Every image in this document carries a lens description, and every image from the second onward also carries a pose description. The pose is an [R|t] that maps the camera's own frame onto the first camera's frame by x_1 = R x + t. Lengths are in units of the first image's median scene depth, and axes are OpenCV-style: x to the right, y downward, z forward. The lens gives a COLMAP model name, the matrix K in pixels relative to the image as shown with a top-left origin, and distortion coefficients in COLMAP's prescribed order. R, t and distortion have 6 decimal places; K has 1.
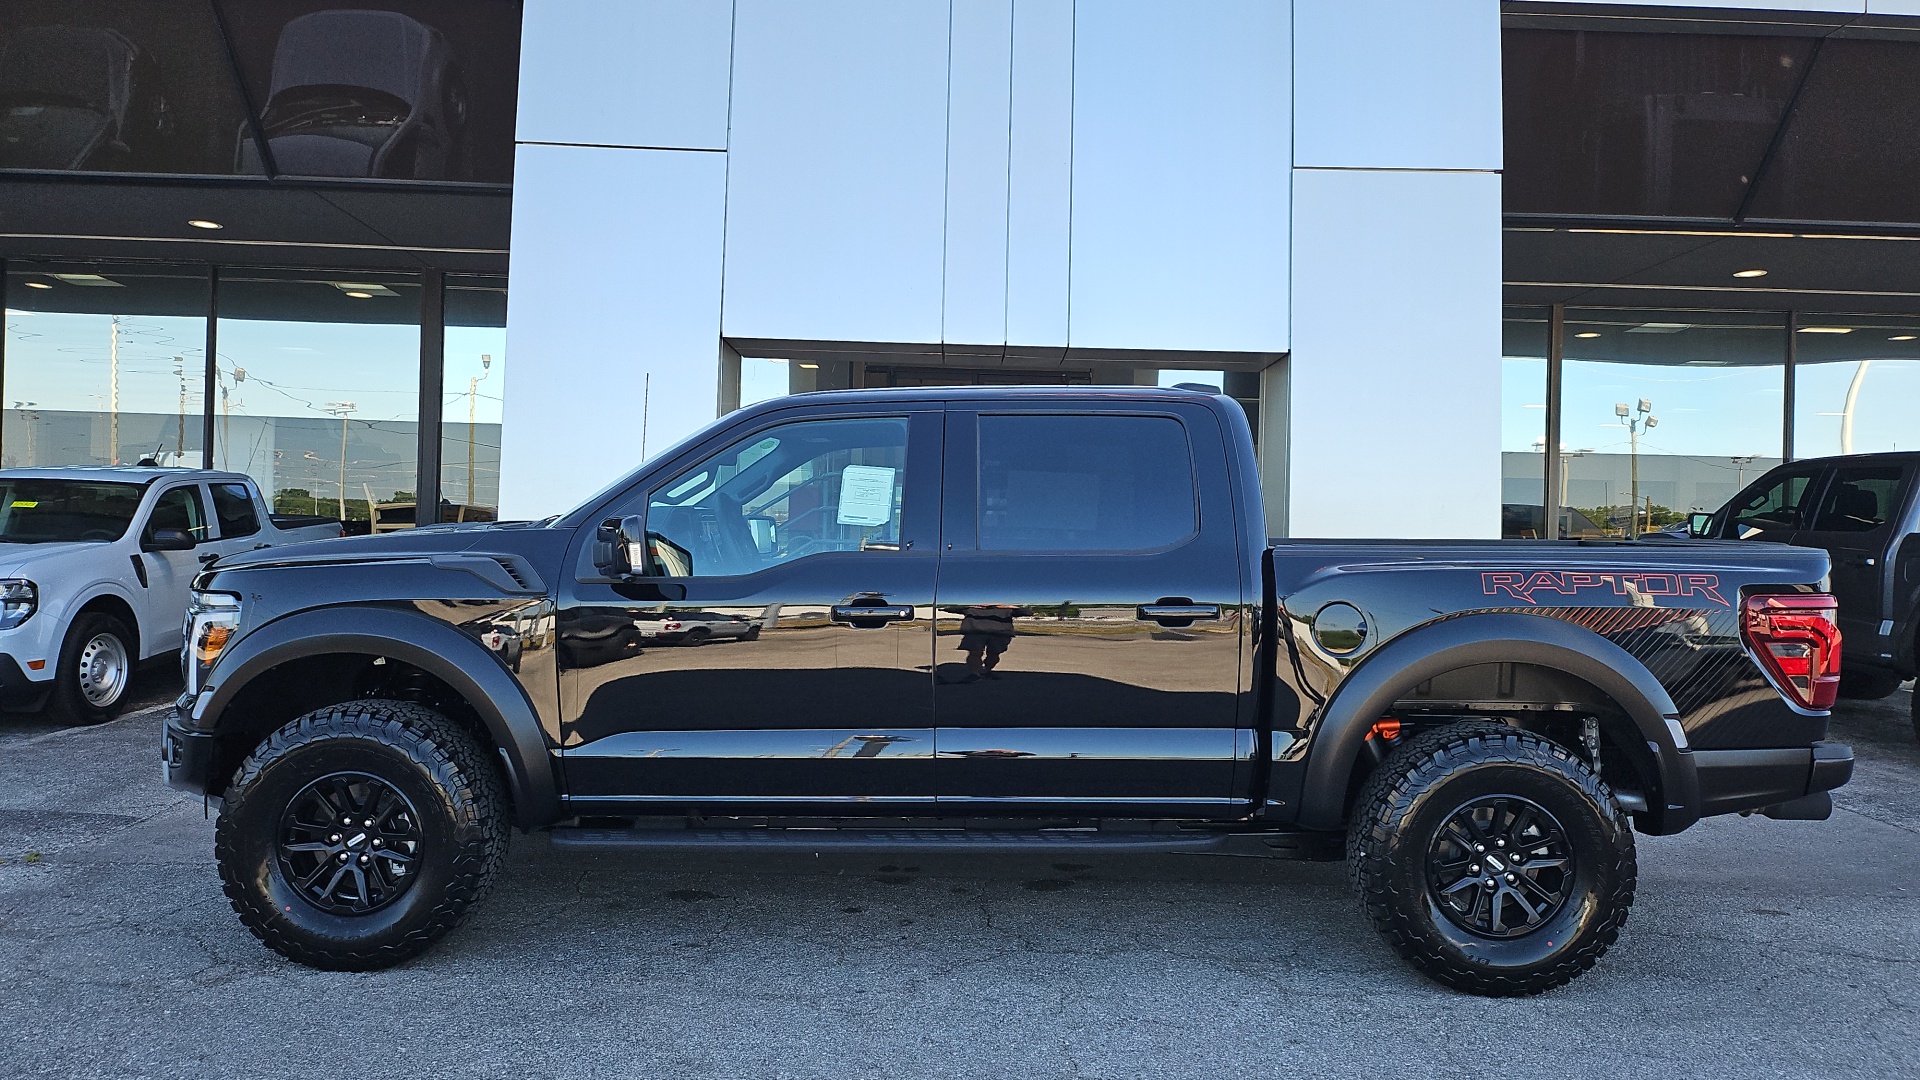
lens RADIAL K [[1341.3, 0, 960.0], [0, 1341.3, 540.0], [0, 0, 1]] dist [0.019007, -0.000278]
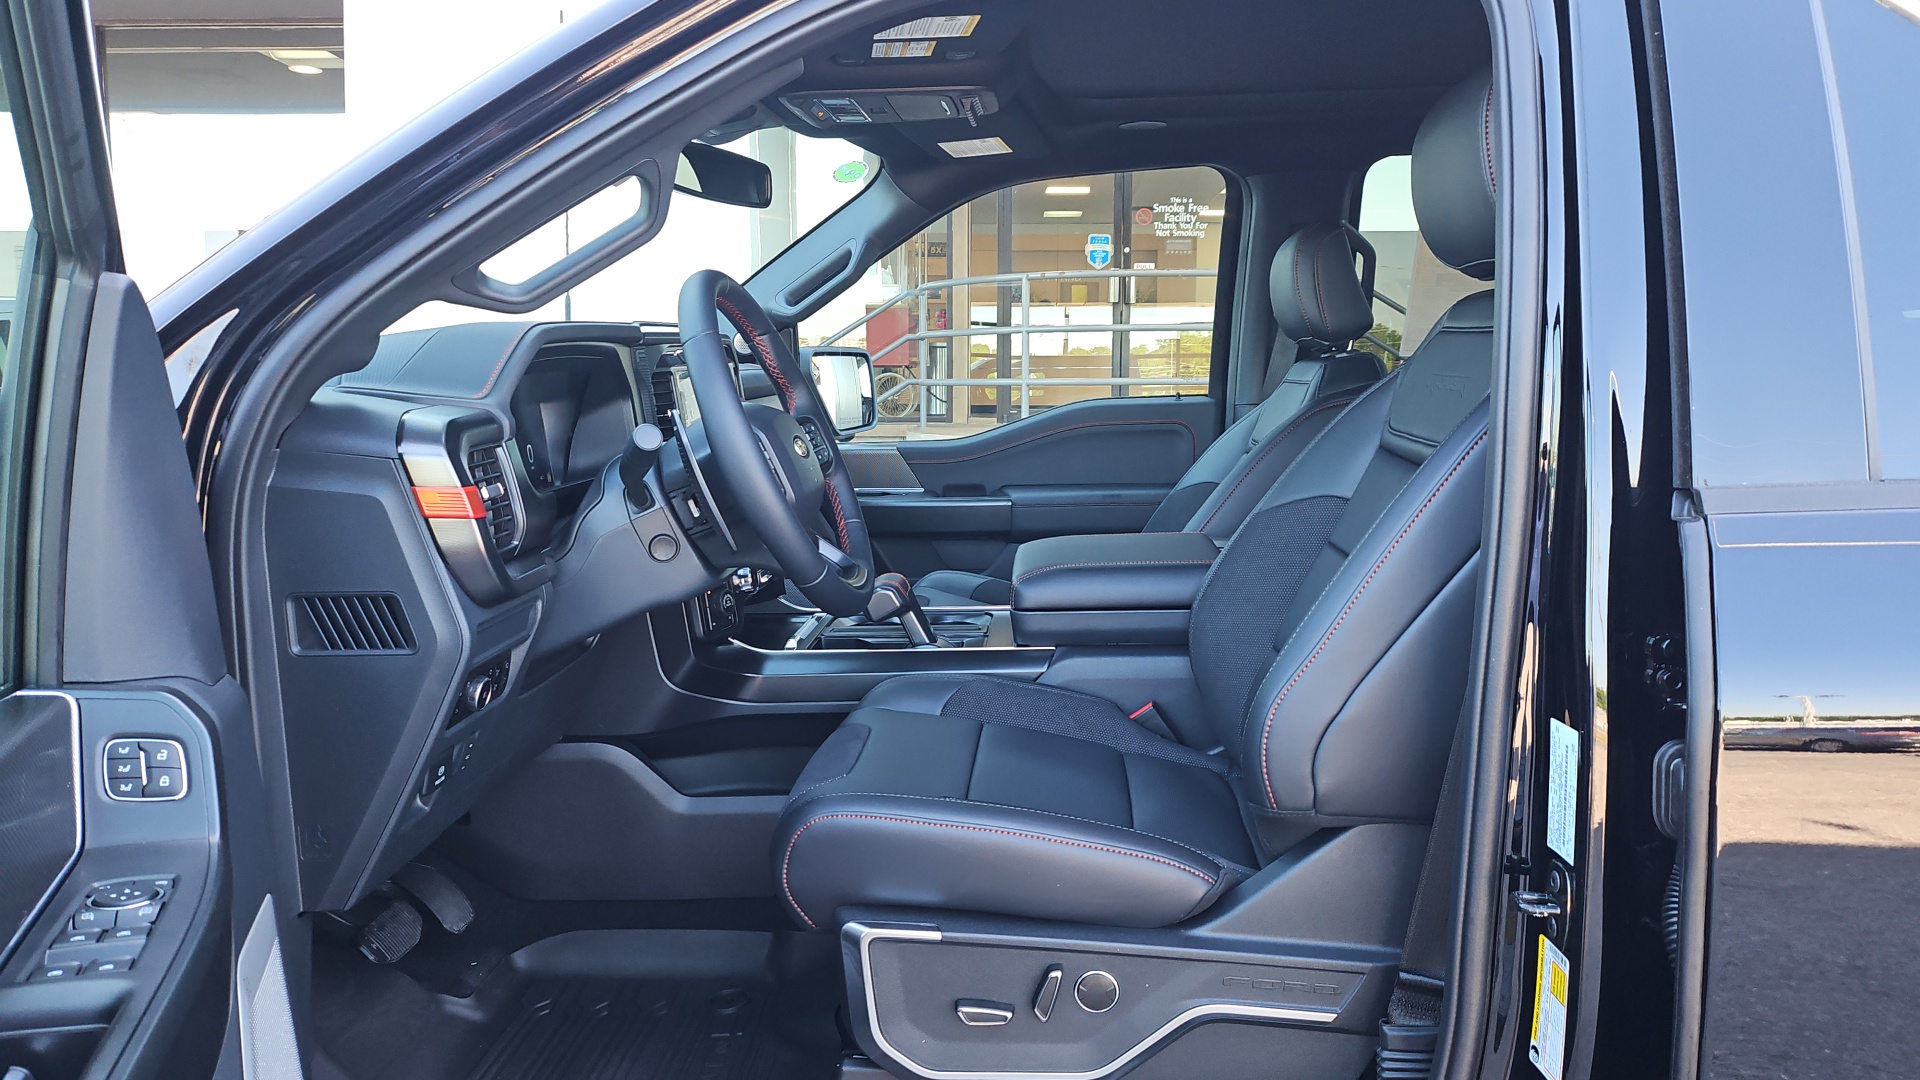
lens RADIAL K [[1344.1, 0, 957.4], [0, 1344.1, 531.1], [0, 0, 1]] dist [0.024775, -0.009428]
pose [[0.997936, -0.020124, -0.060984, -0.075412], [0.027388, 0.992307, 0.120737, -0.009177], [0.058085, -0.122158, 0.990810, 0.494215]]
